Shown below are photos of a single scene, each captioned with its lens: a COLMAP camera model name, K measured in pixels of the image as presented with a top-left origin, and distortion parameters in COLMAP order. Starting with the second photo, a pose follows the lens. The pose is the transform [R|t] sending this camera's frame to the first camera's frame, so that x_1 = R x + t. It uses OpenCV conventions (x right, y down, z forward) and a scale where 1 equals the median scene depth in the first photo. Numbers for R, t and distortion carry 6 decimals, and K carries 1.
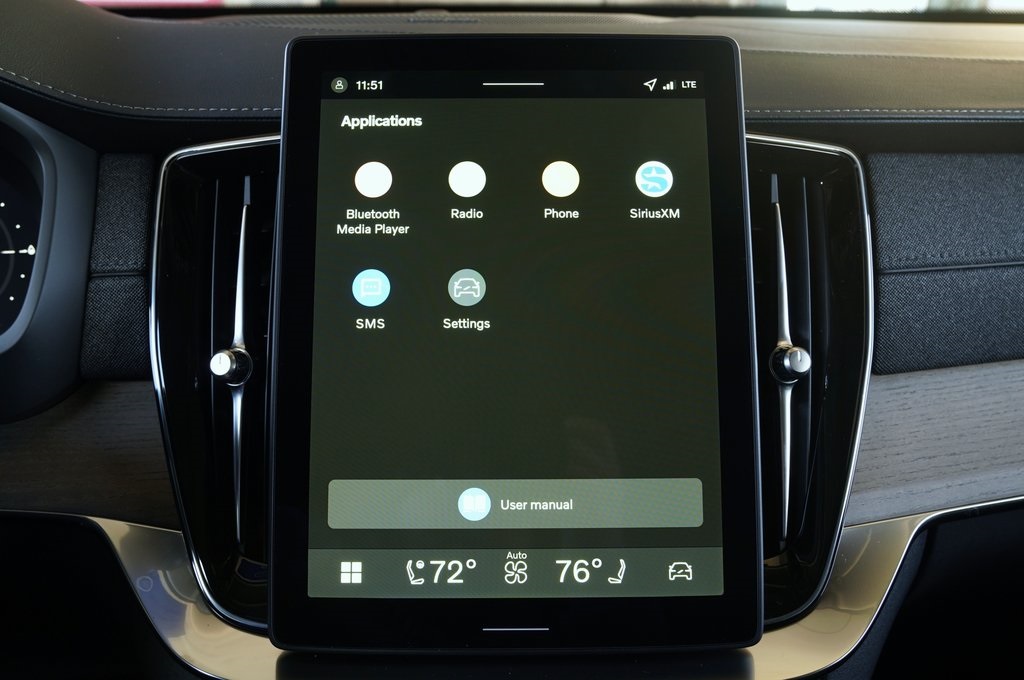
lens RADIAL K [[841.6, 0, 504.1], [0, 841.6, 341.4], [0, 0, 1]] dist [-0.053710, 0.053873]
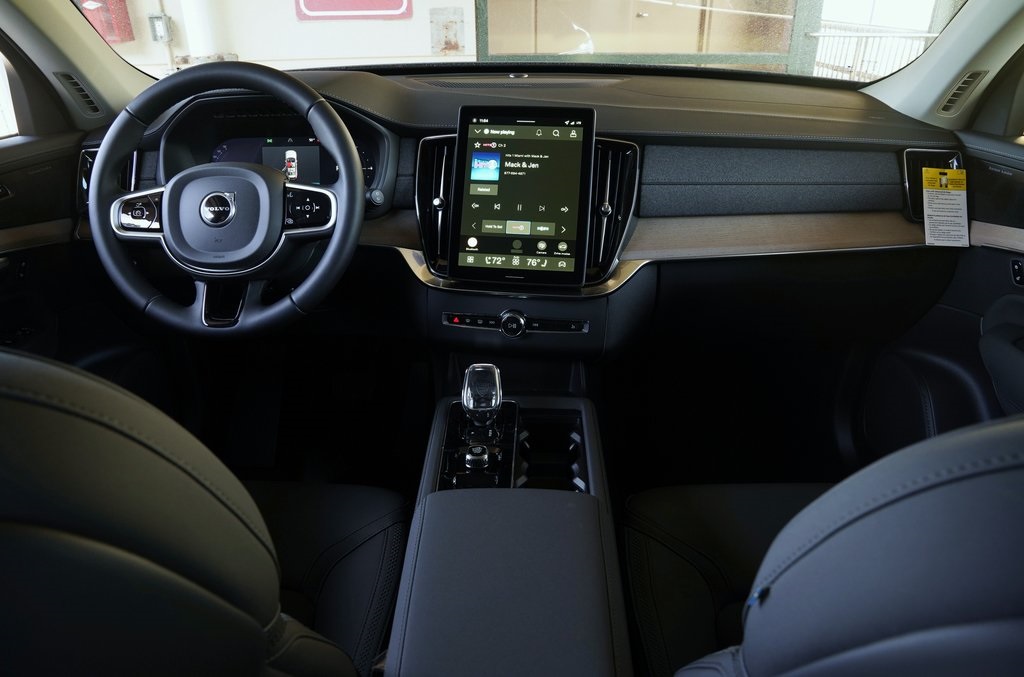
lens RADIAL K [[702.5, 0, 514.4], [0, 702.5, 336.0], [0, 0, 1]] dist [-0.126592, 0.081492]
pose [[0.987965, 0.067881, -0.138987, 0.390560], [-0.054644, 0.993789, 0.096942, 0.264529], [0.144704, -0.088180, 0.985538, -1.730041]]
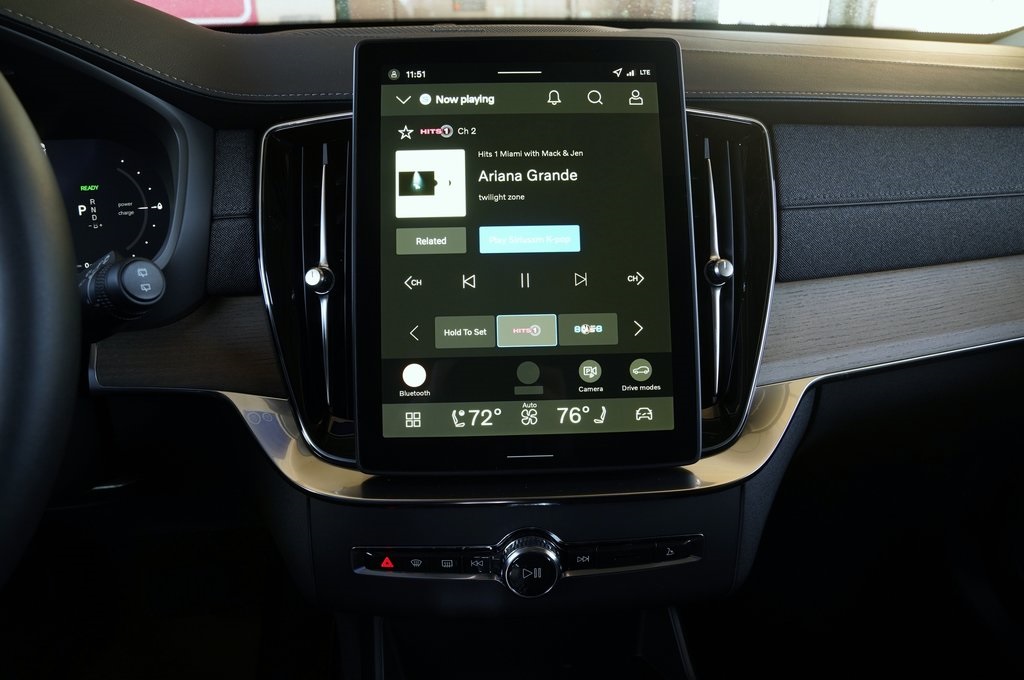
lens RADIAL K [[702.5, 0, 509.0], [0, 702.5, 341.2], [0, 0, 1]] dist [-0.126592, 0.081492]
pose [[0.999451, -0.019119, 0.027061, -0.044010], [0.017684, 0.998474, 0.052316, 0.074405], [-0.028020, -0.051808, 0.998264, -0.157775]]
